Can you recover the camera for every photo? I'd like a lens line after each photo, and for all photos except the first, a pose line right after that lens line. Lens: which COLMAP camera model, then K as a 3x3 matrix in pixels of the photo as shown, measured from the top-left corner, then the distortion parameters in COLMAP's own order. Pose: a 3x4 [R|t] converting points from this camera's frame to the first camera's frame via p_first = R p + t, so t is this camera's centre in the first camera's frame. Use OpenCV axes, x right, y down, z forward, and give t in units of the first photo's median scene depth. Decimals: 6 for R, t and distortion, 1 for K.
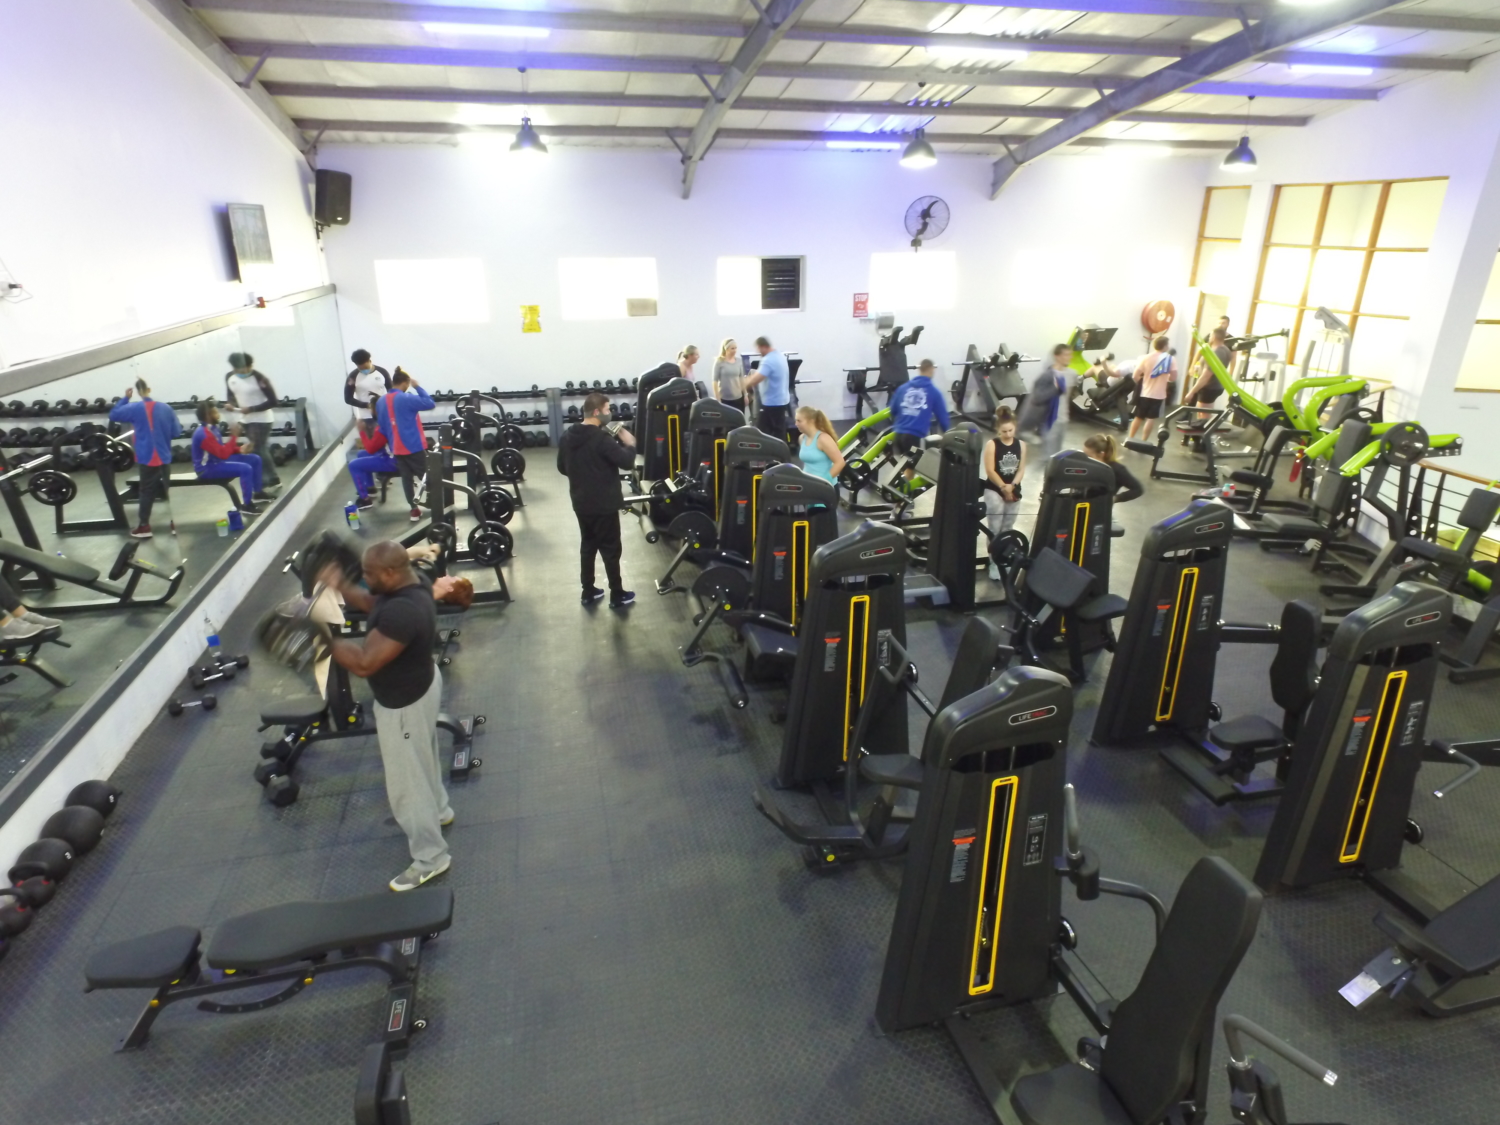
lens RADIAL K [[871.9, 0, 750.0], [0, 871.9, 562.5], [0, 0, 1]] dist [-0.019218, 0.020362]
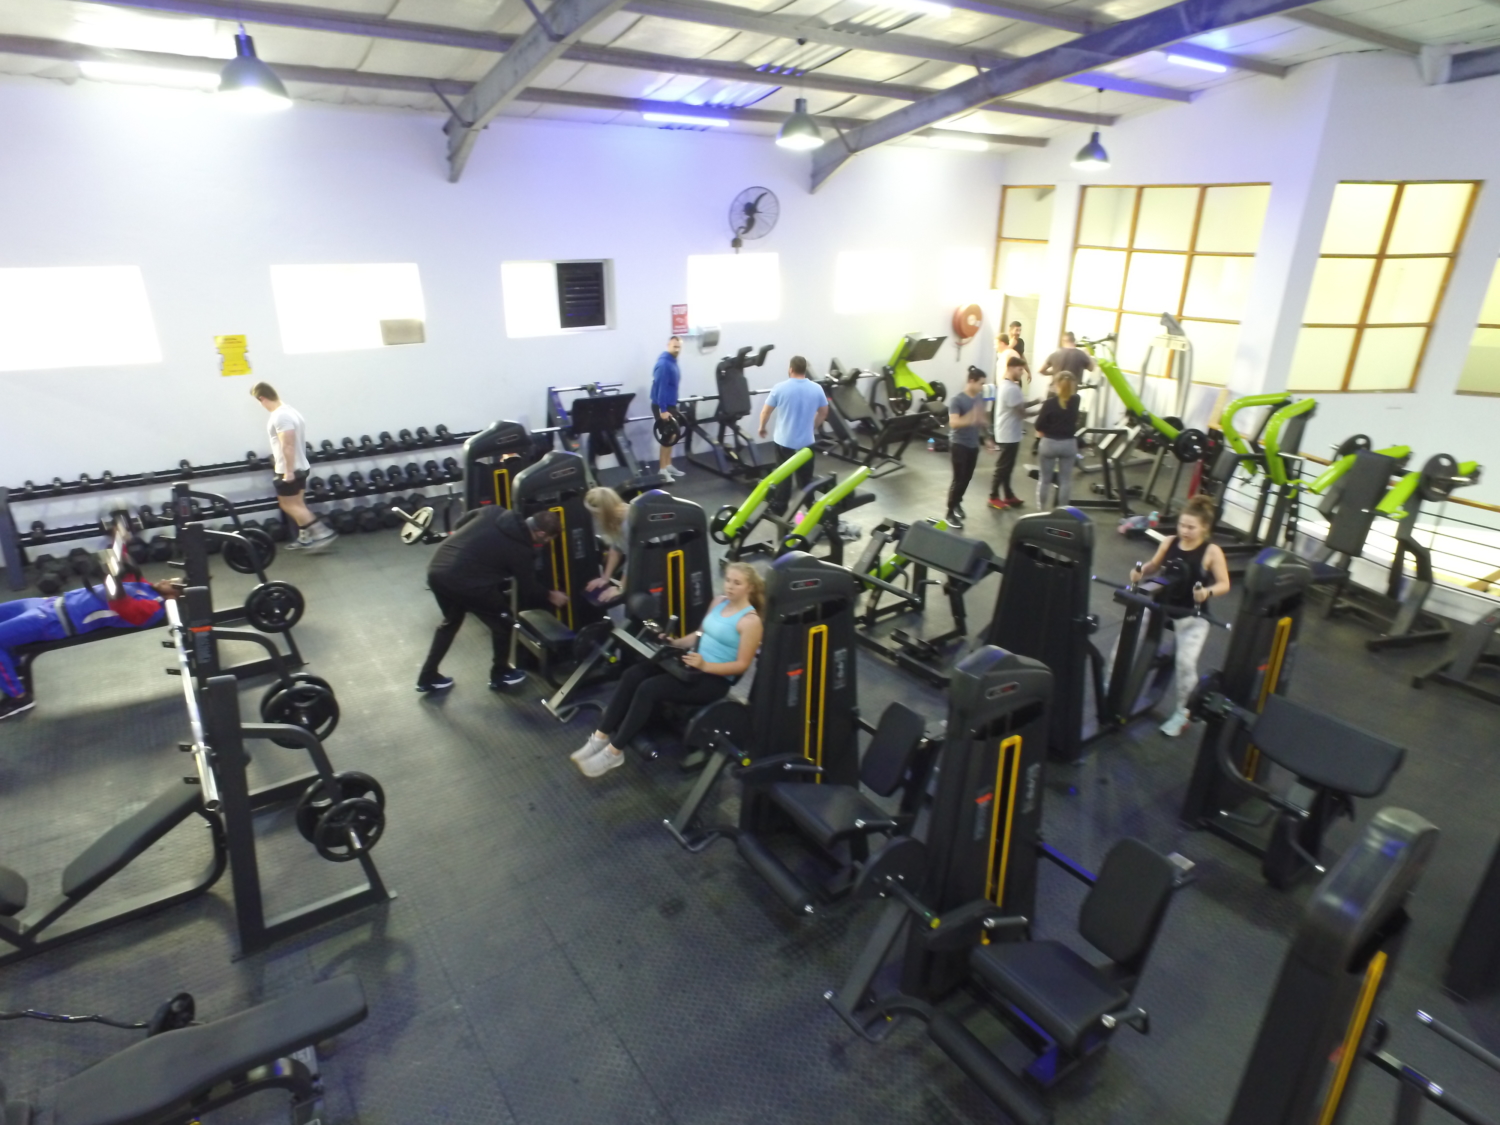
lens RADIAL K [[871.9, 0, 750.0], [0, 871.9, 562.5], [0, 0, 1]] dist [-0.019218, 0.020362]
pose [[0.928770, -0.123993, 0.349302, -0.139228], [0.120945, 0.992187, 0.030615, -0.096155], [-0.350369, 0.013812, 0.936510, 0.239743]]
